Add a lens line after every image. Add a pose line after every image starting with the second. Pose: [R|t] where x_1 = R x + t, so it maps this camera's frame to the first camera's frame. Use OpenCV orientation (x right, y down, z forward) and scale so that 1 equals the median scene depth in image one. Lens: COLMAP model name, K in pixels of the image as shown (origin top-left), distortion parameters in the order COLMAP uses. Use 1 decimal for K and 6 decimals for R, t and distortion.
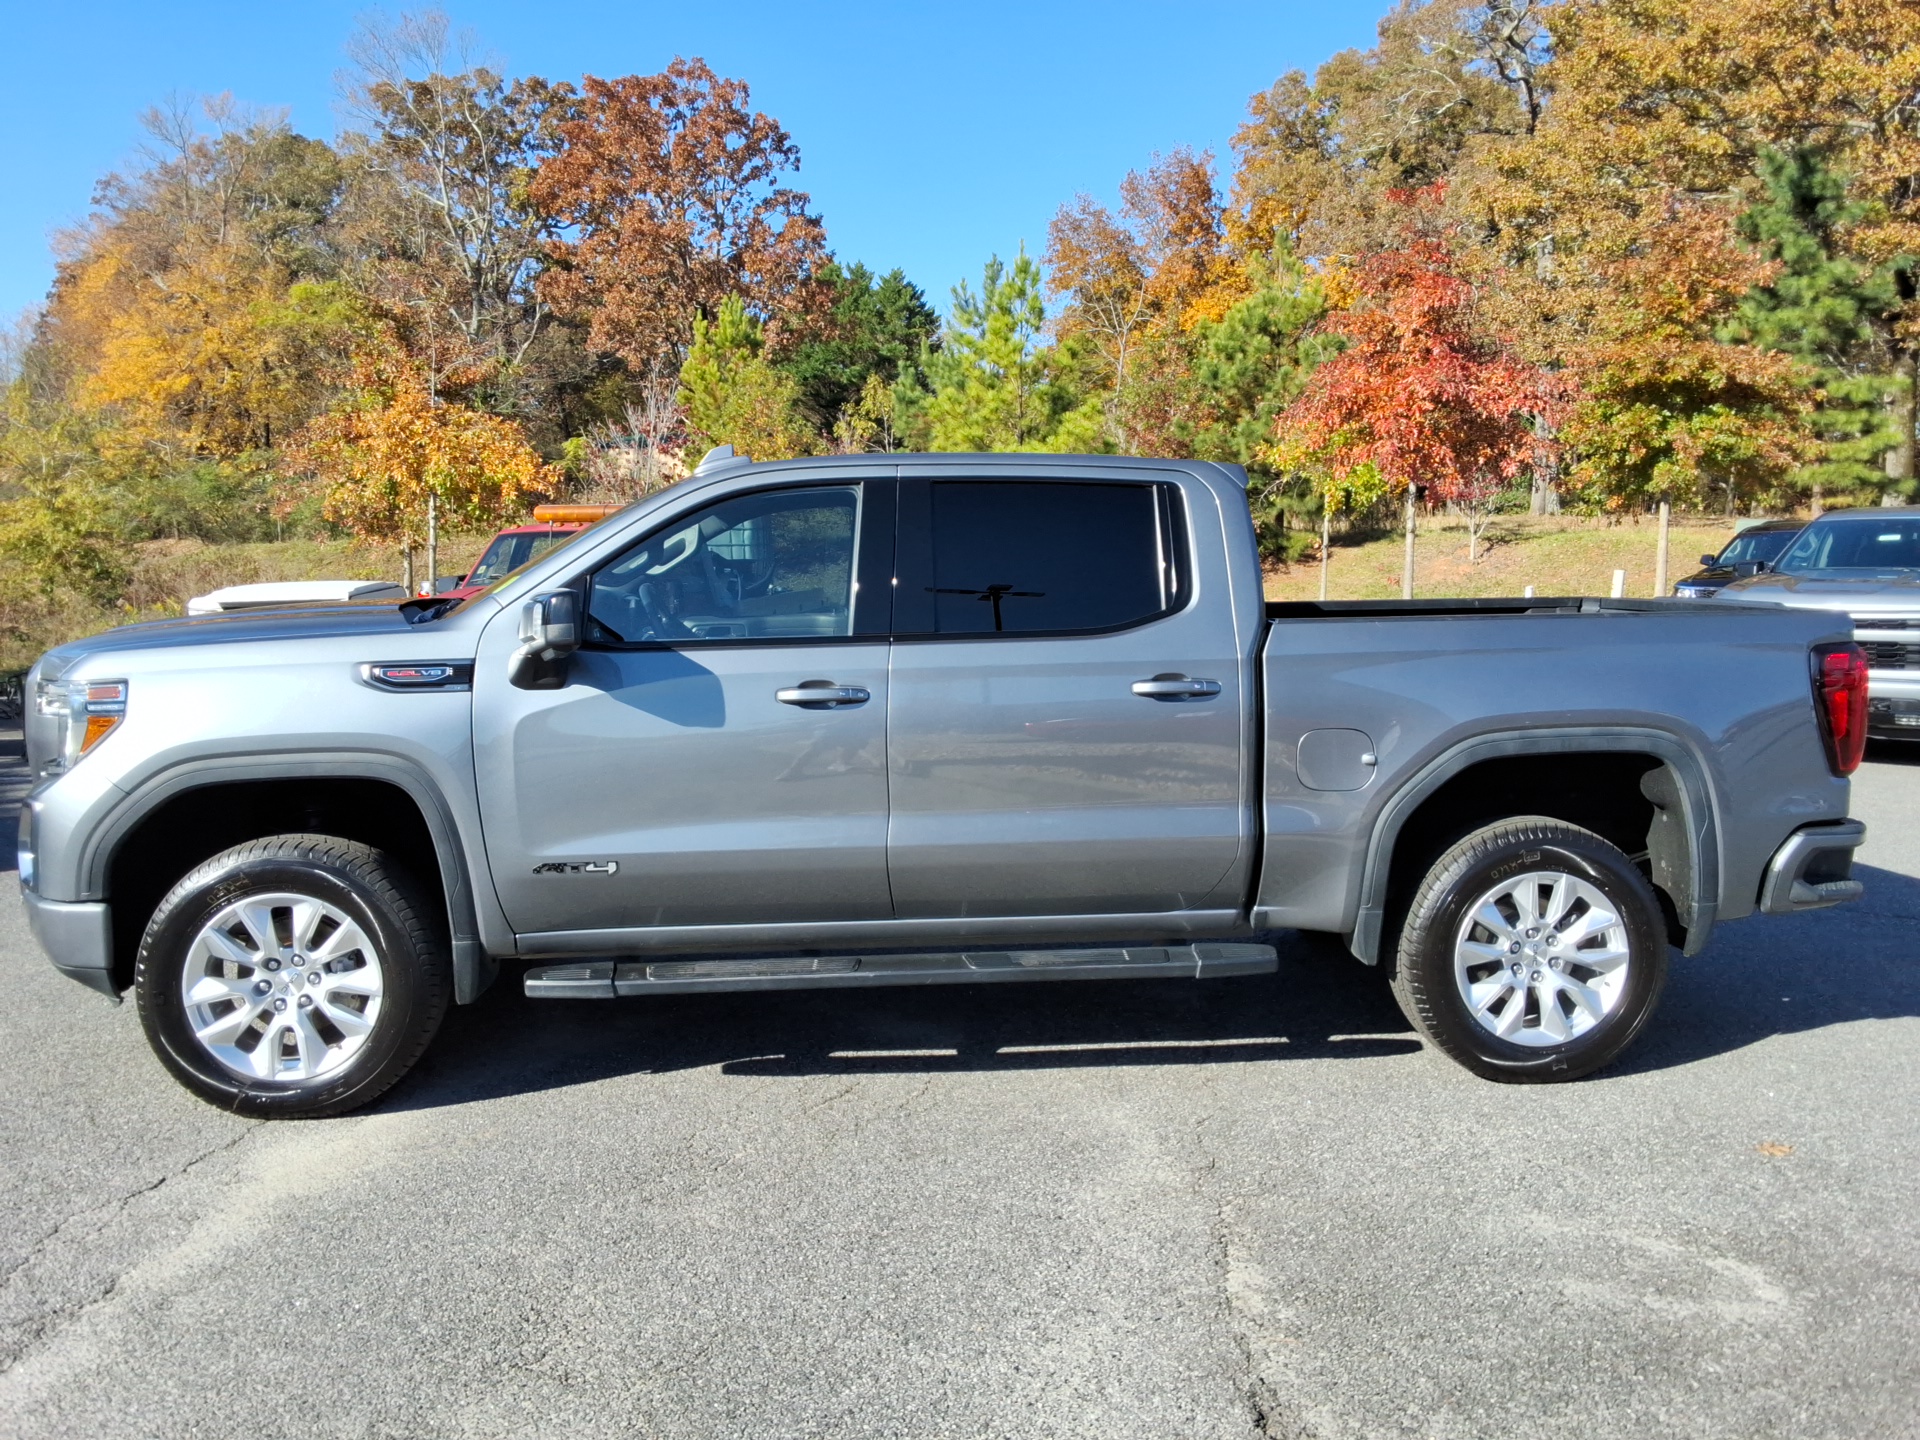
lens RADIAL K [[1542.6, 0, 985.0], [0, 1542.6, 716.6], [0, 0, 1]] dist [0.123049, -0.200822]
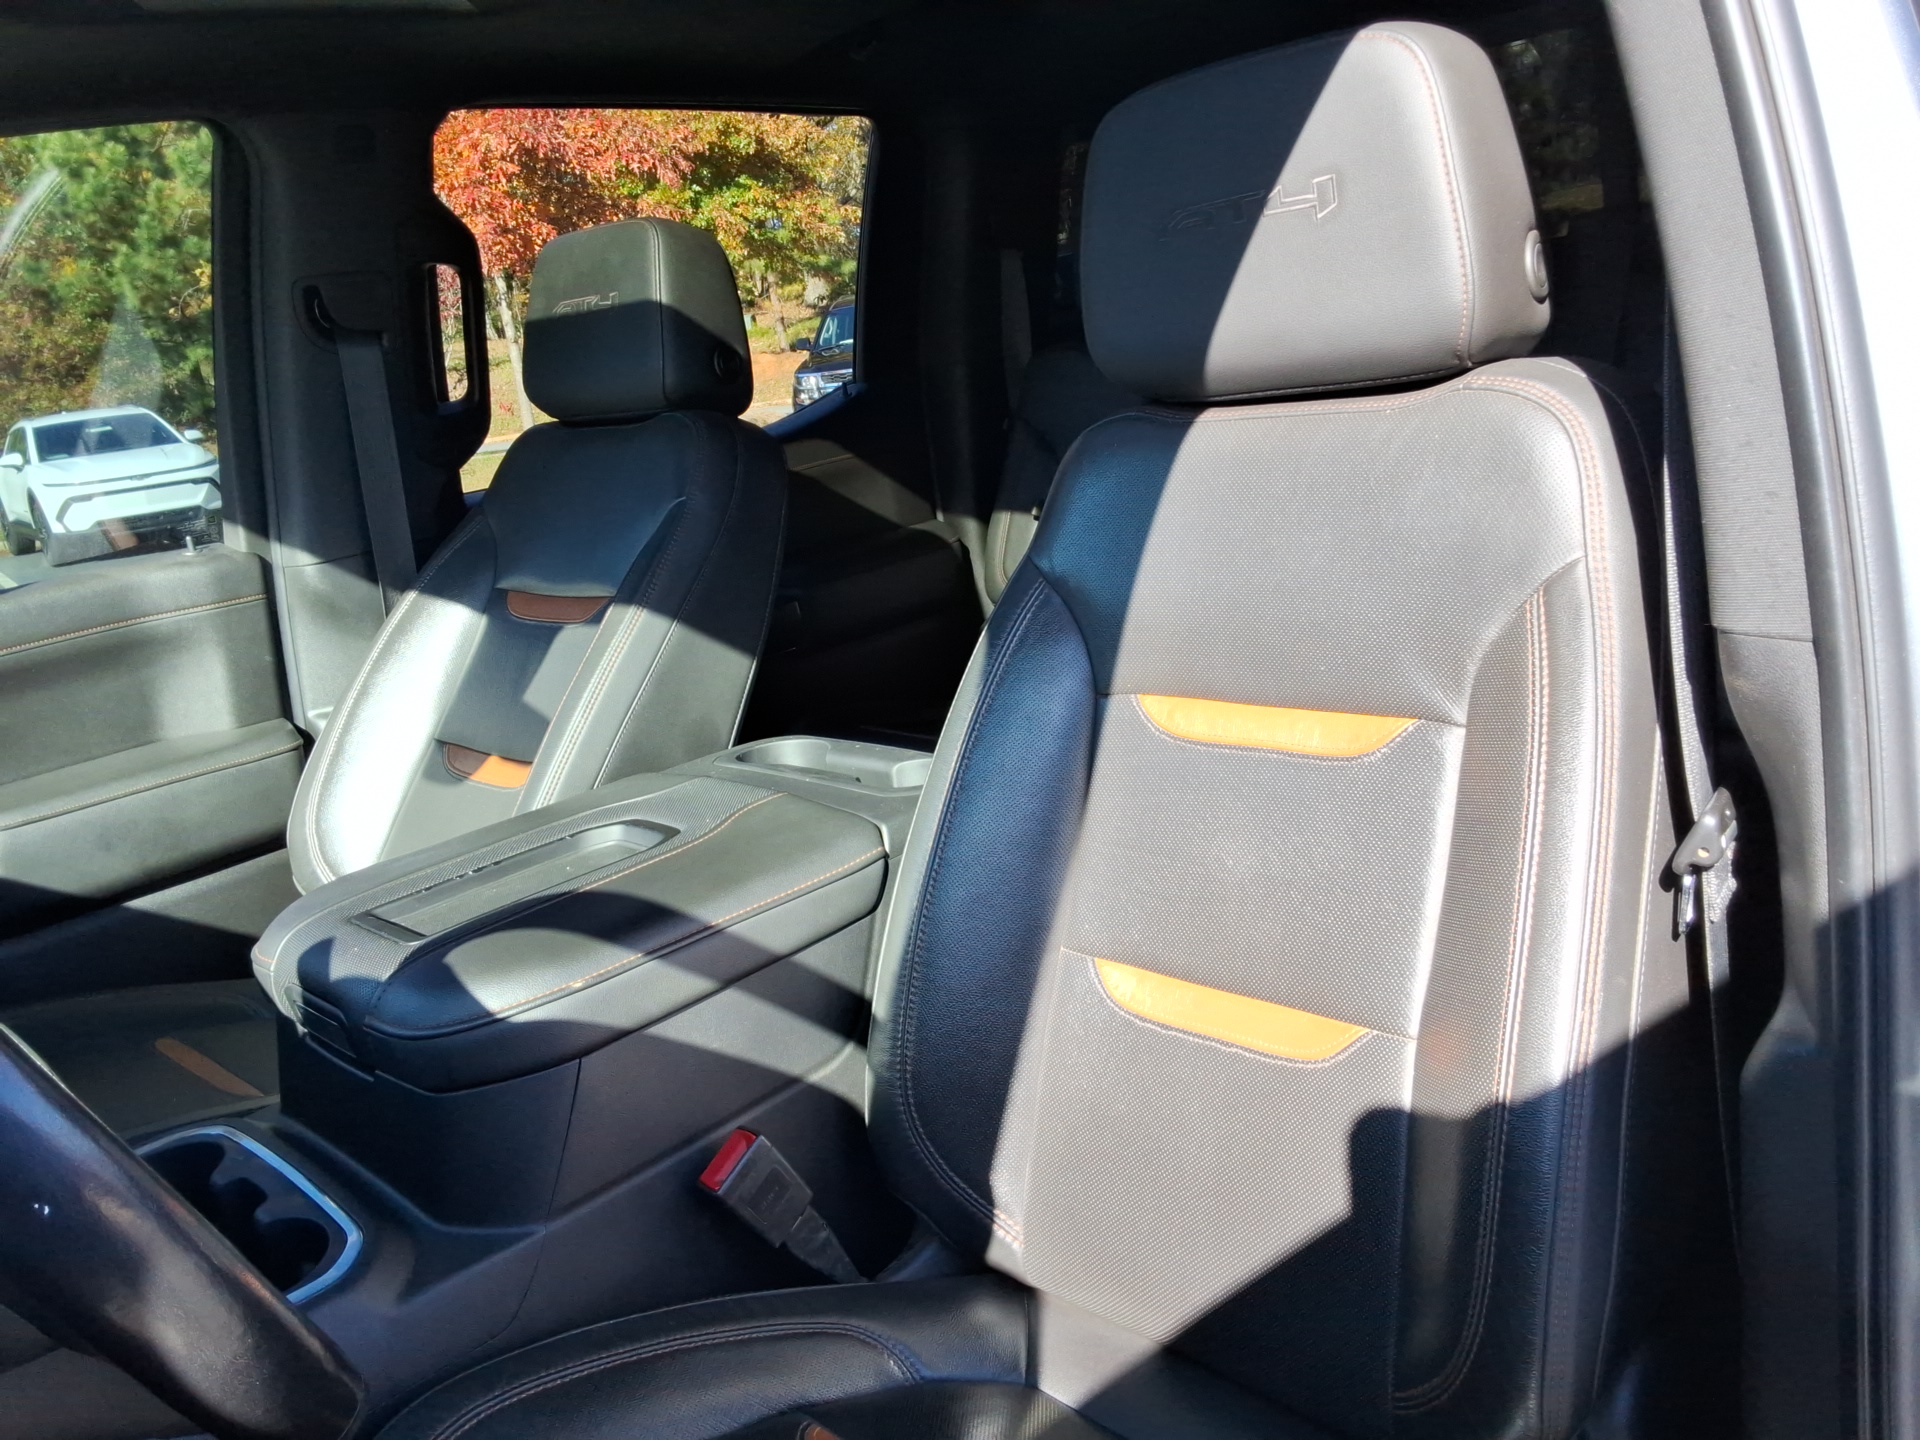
lens RADIAL K [[1540.7, 0, 972.9], [0, 1540.7, 704.7], [0, 0, 1]] dist [0.109078, -0.167244]
pose [[0.766217, -0.252538, 0.590878, -0.026926], [0.198705, 0.967585, 0.155872, -0.009208], [-0.611088, -0.002021, 0.791560, 0.116509]]
